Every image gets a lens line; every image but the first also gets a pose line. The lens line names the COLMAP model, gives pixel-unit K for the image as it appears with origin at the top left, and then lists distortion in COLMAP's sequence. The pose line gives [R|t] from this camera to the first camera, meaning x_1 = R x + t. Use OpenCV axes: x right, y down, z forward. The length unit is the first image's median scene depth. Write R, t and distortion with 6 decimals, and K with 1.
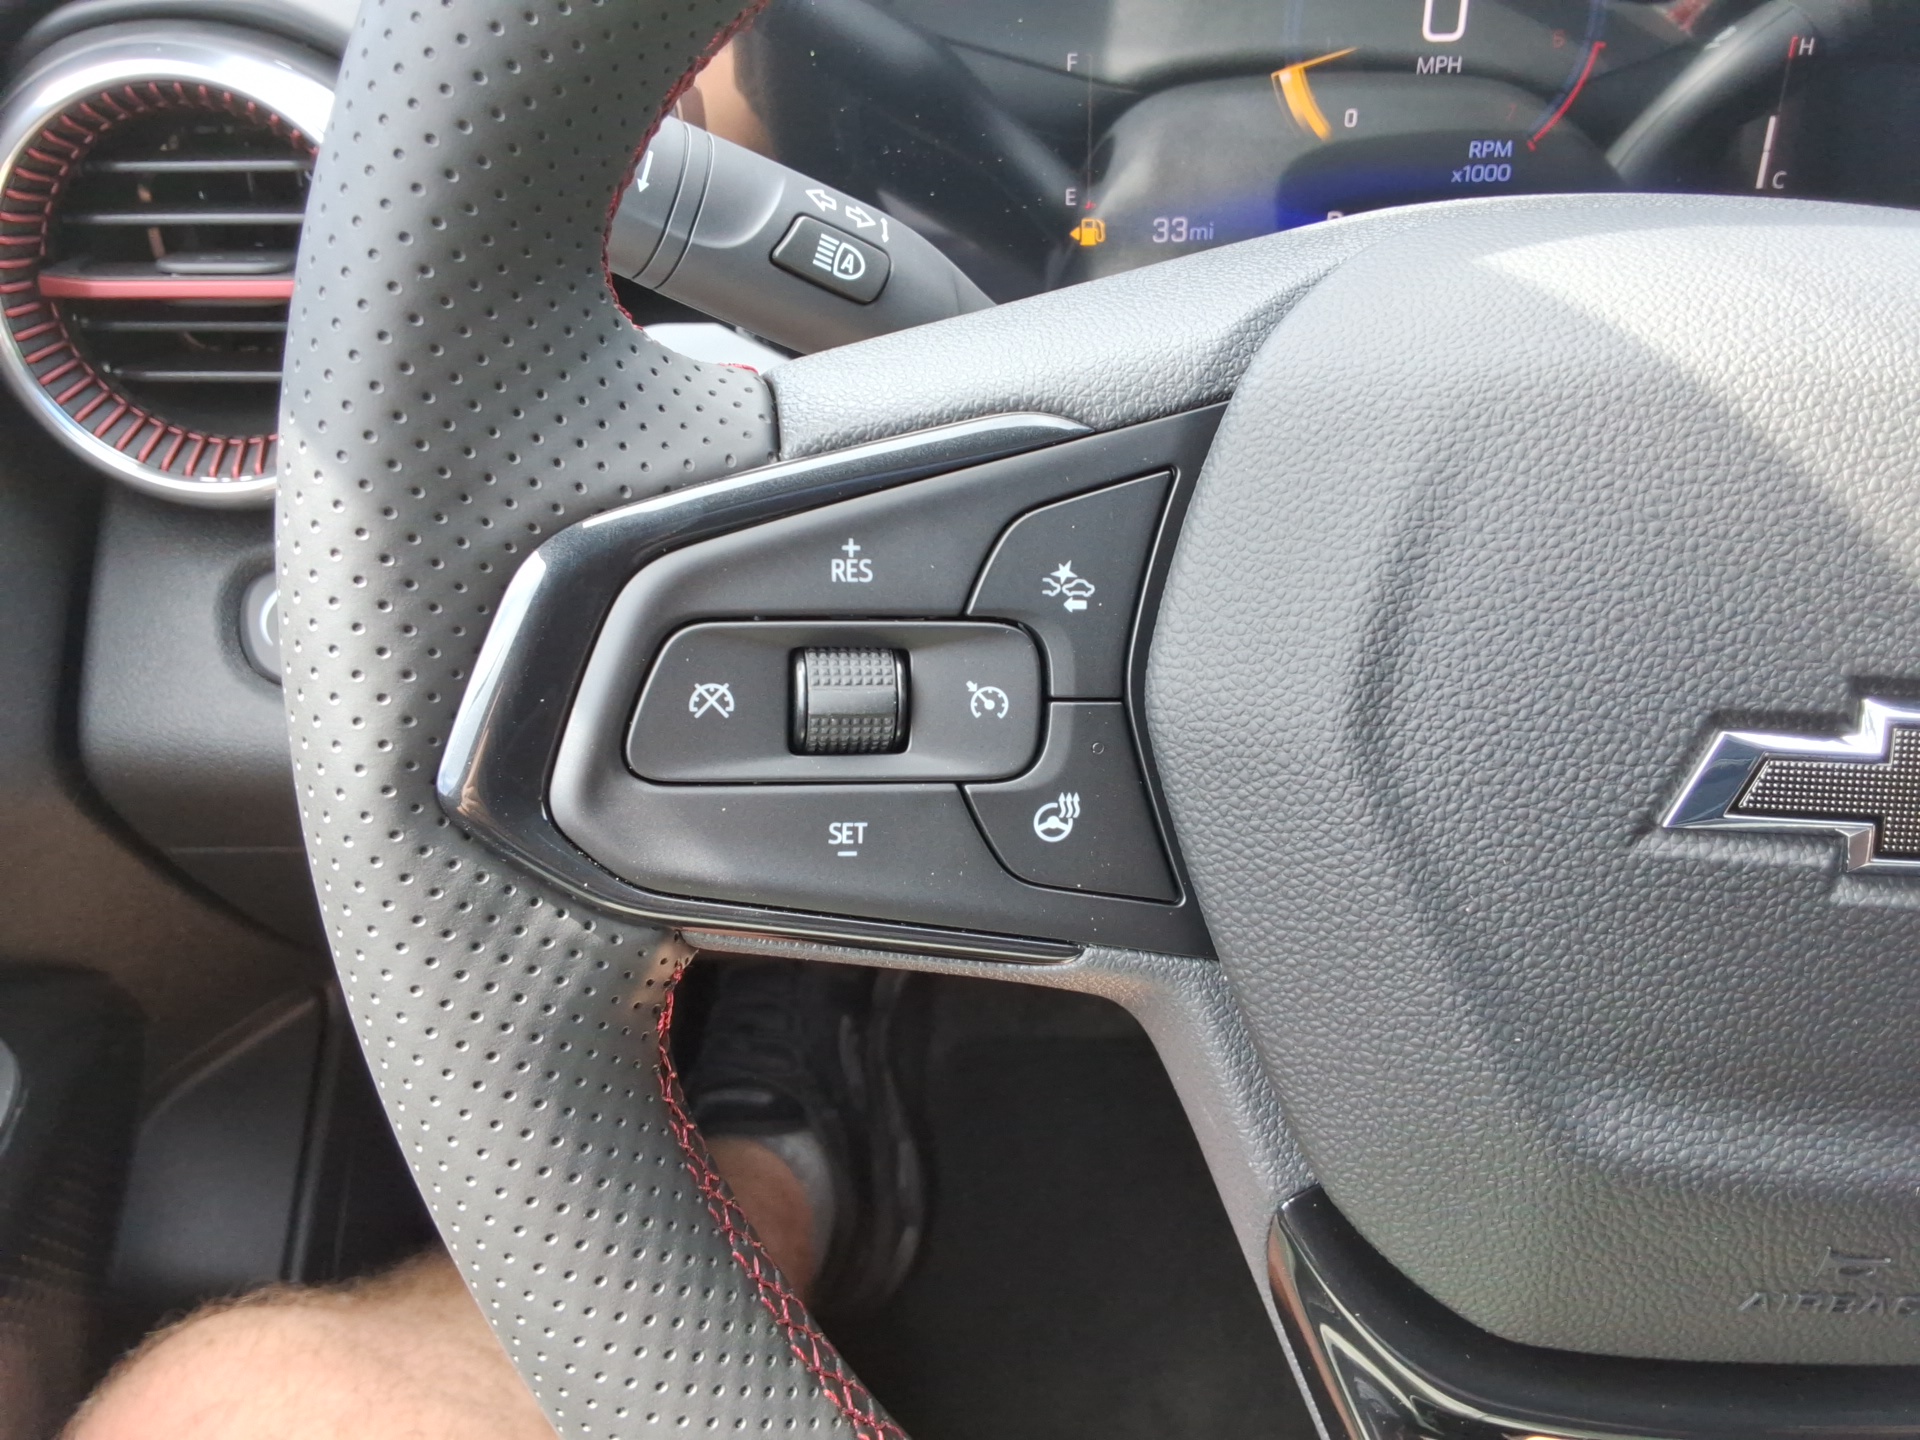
lens RADIAL K [[1569.8, 0, 969.3], [0, 1569.8, 714.8], [0, 0, 1]] dist [0.099124, -0.134215]
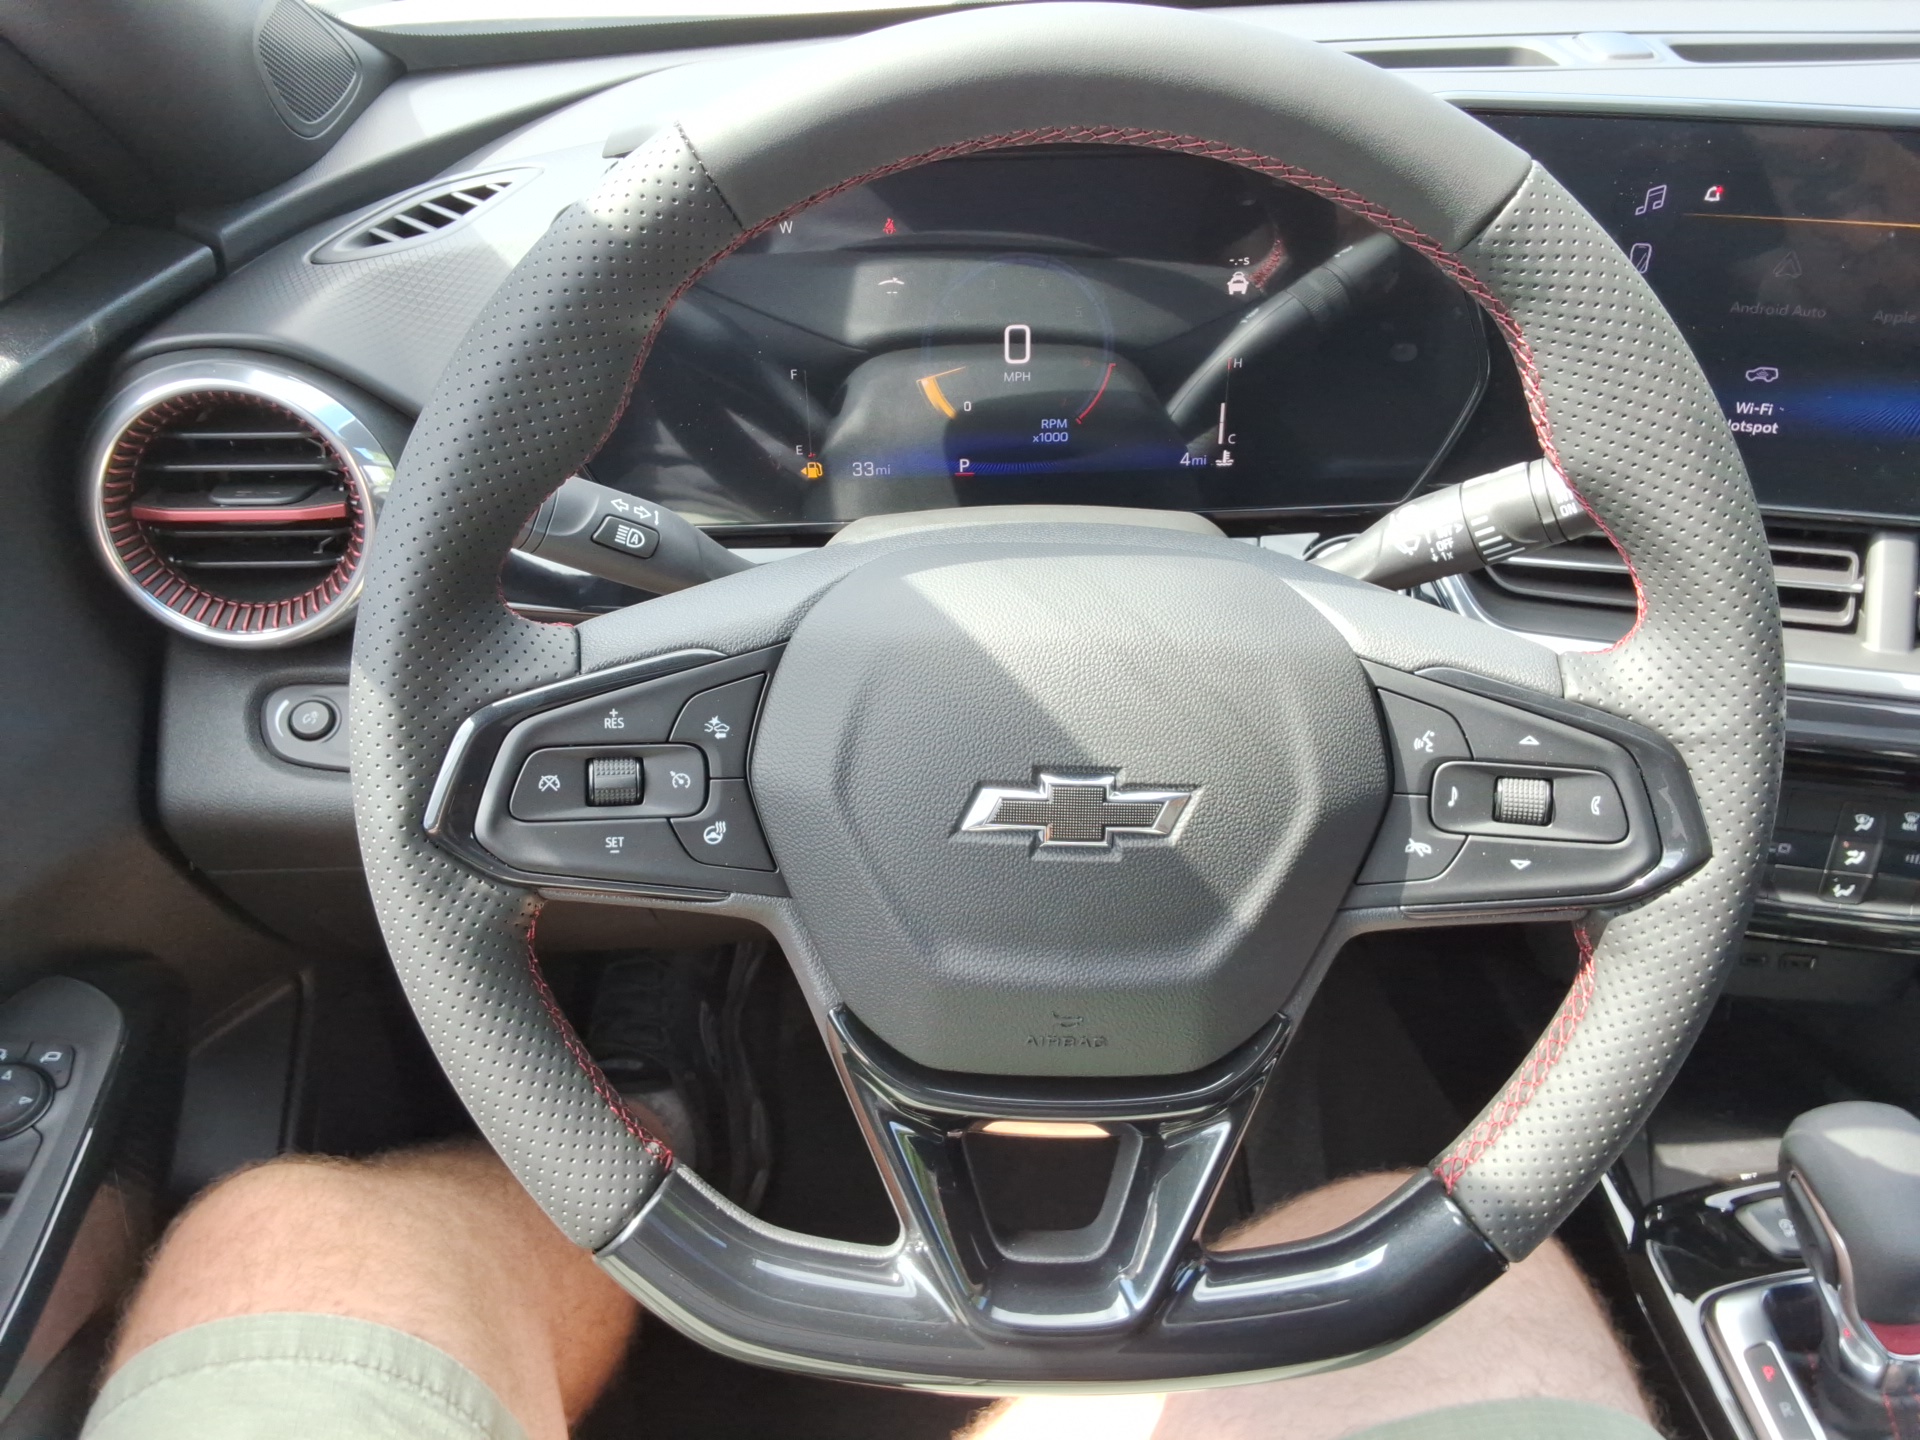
lens RADIAL K [[1569.8, 0, 994.6], [0, 1569.8, 709.4], [0, 0, 1]] dist [0.099124, -0.134215]
pose [[0.997529, -0.016449, 0.068304, 0.298016], [0.017998, 0.999593, -0.022130, -0.050353], [-0.067912, 0.023305, 0.997419, -1.210832]]
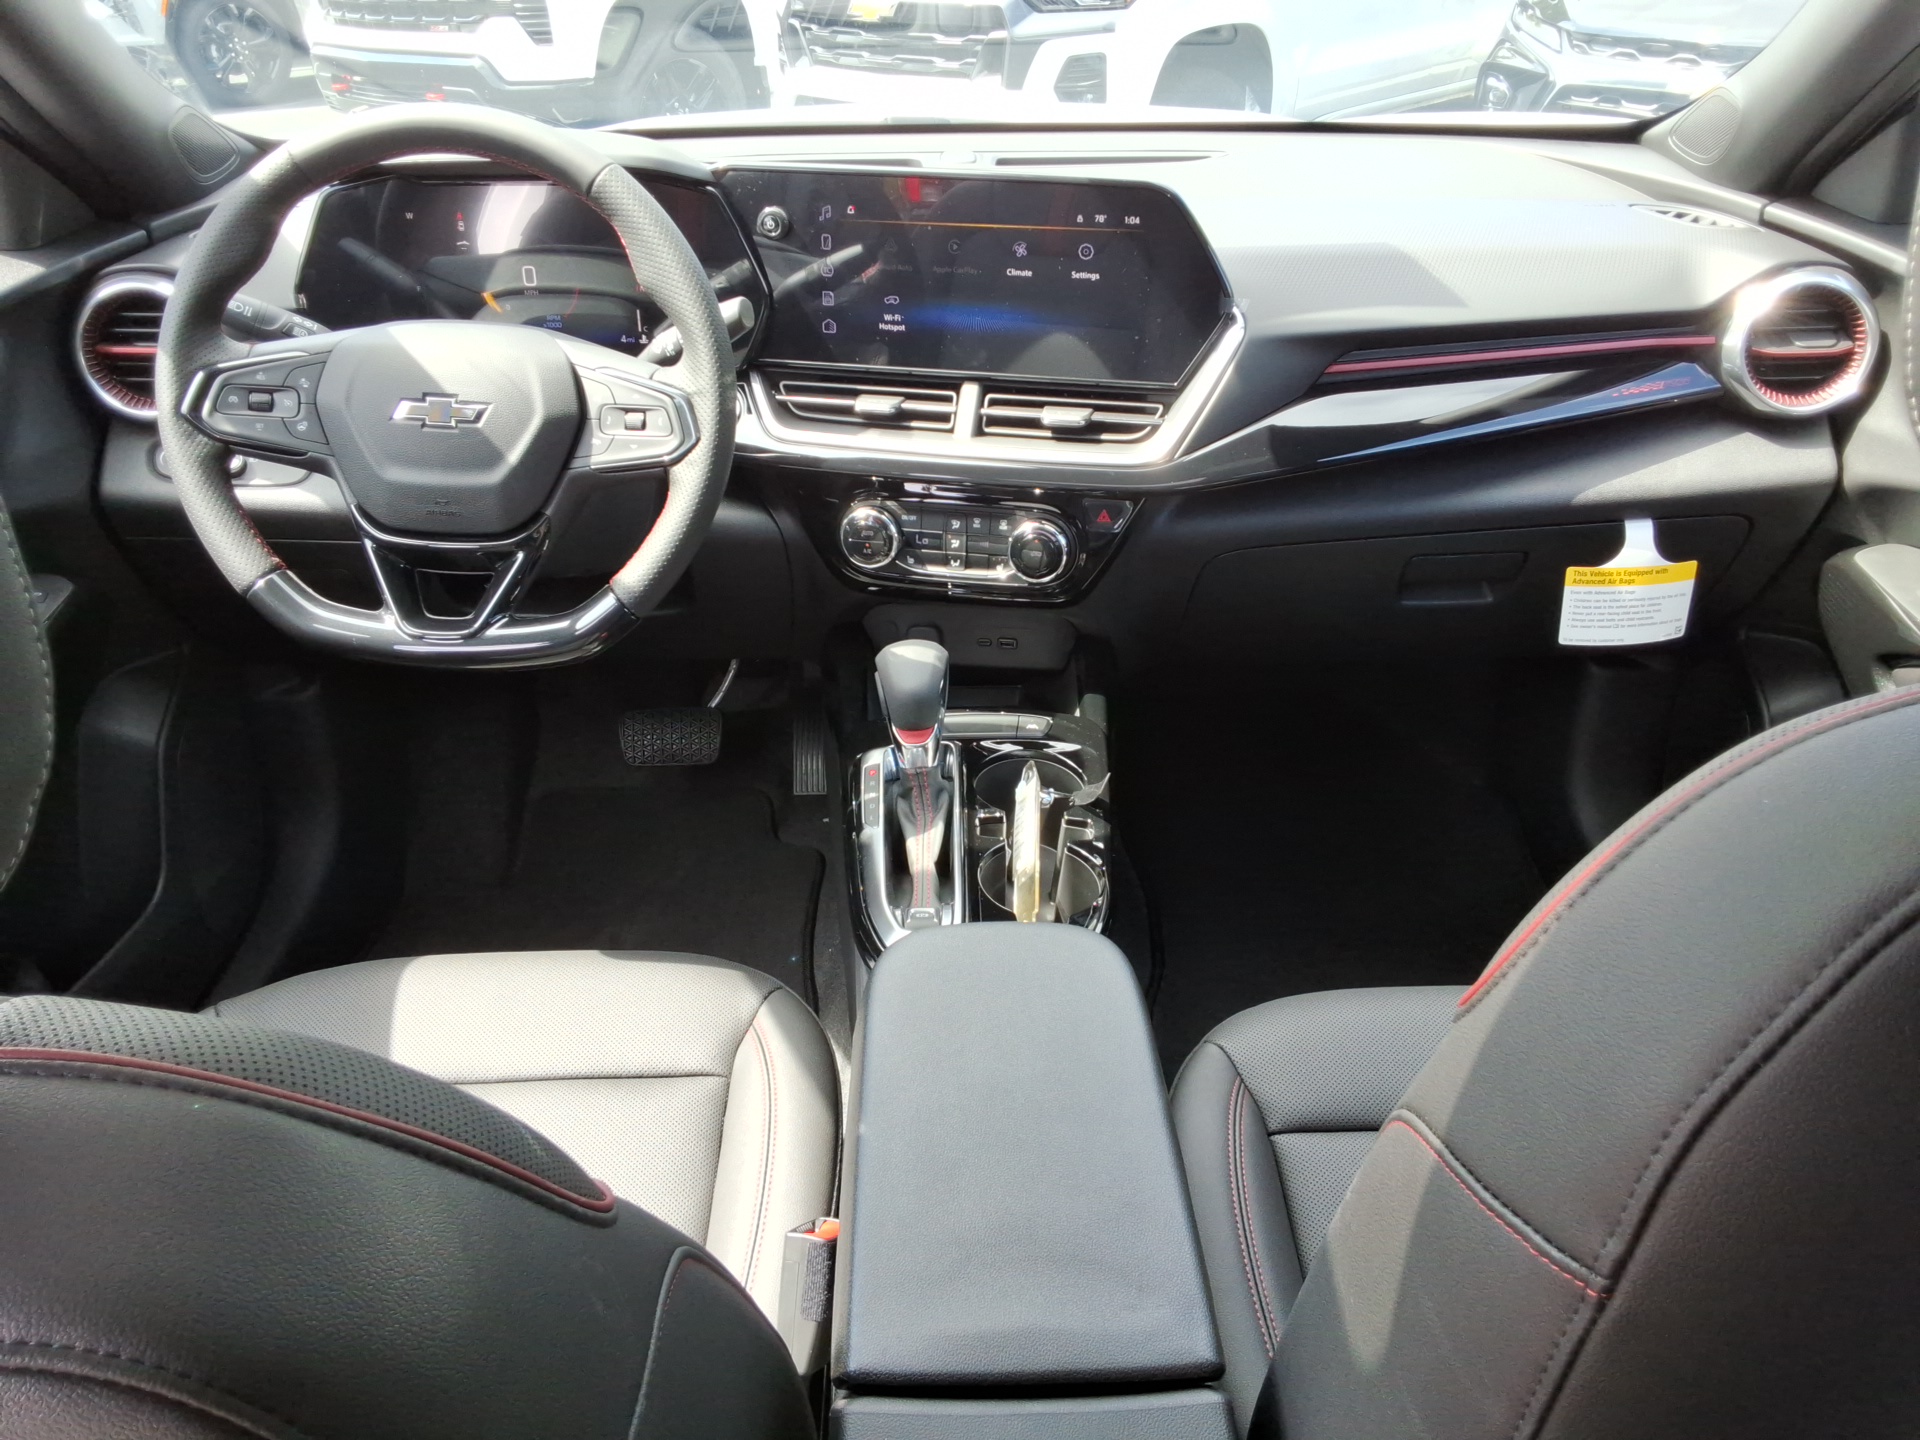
lens RADIAL K [[1569.8, 0, 989.9], [0, 1569.8, 697.2], [0, 0, 1]] dist [0.099124, -0.134215]
pose [[0.999023, 0.005563, 0.043852, 2.184285], [0.000107, 0.991743, -0.128243, 1.695642], [-0.044203, 0.128122, 0.990773, -4.404674]]
